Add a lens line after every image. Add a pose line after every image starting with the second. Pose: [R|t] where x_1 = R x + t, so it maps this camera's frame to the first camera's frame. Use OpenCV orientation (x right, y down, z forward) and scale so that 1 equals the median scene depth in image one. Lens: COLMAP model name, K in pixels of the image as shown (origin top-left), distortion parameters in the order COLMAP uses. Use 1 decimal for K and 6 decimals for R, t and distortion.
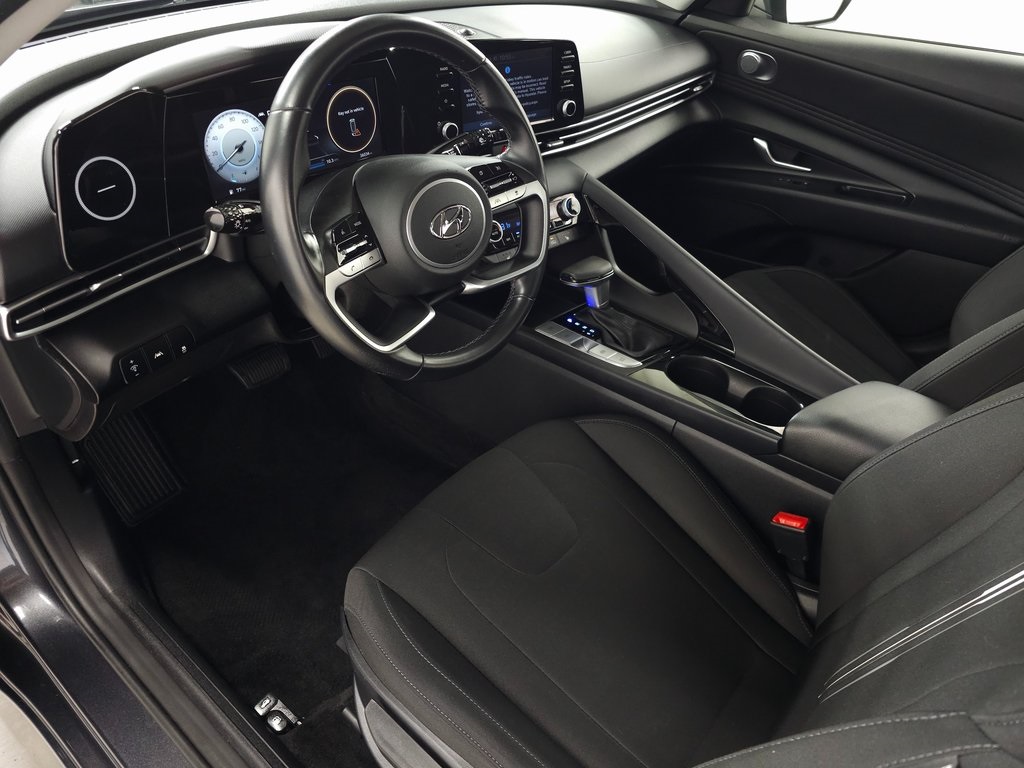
lens RADIAL K [[661.2, 0, 512.0], [0, 661.2, 384.0], [0, 0, 1]] dist [0.000264, -0.001162]
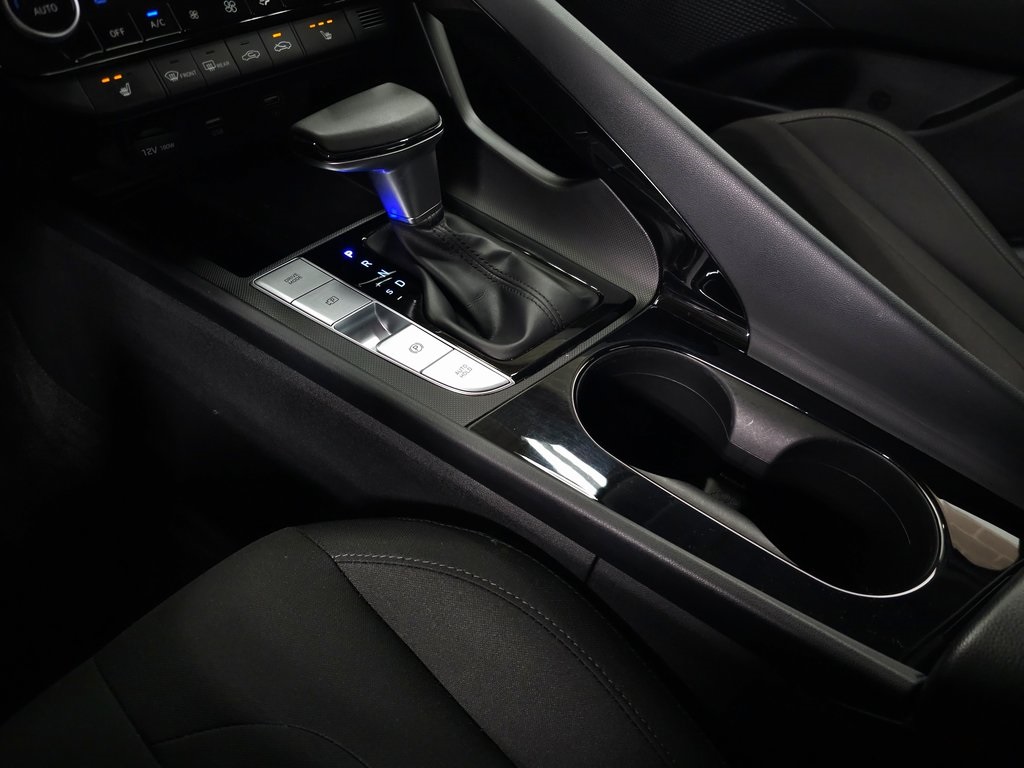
lens RADIAL K [[691.6, 0, 515.2], [0, 691.6, 389.1], [0, 0, 1]] dist [-0.000237, -0.006475]
pose [[0.996845, -0.041729, 0.067518, 0.160951], [0.027464, 0.979441, 0.199853, -0.099848], [-0.074469, -0.197368, 0.977497, 0.574602]]
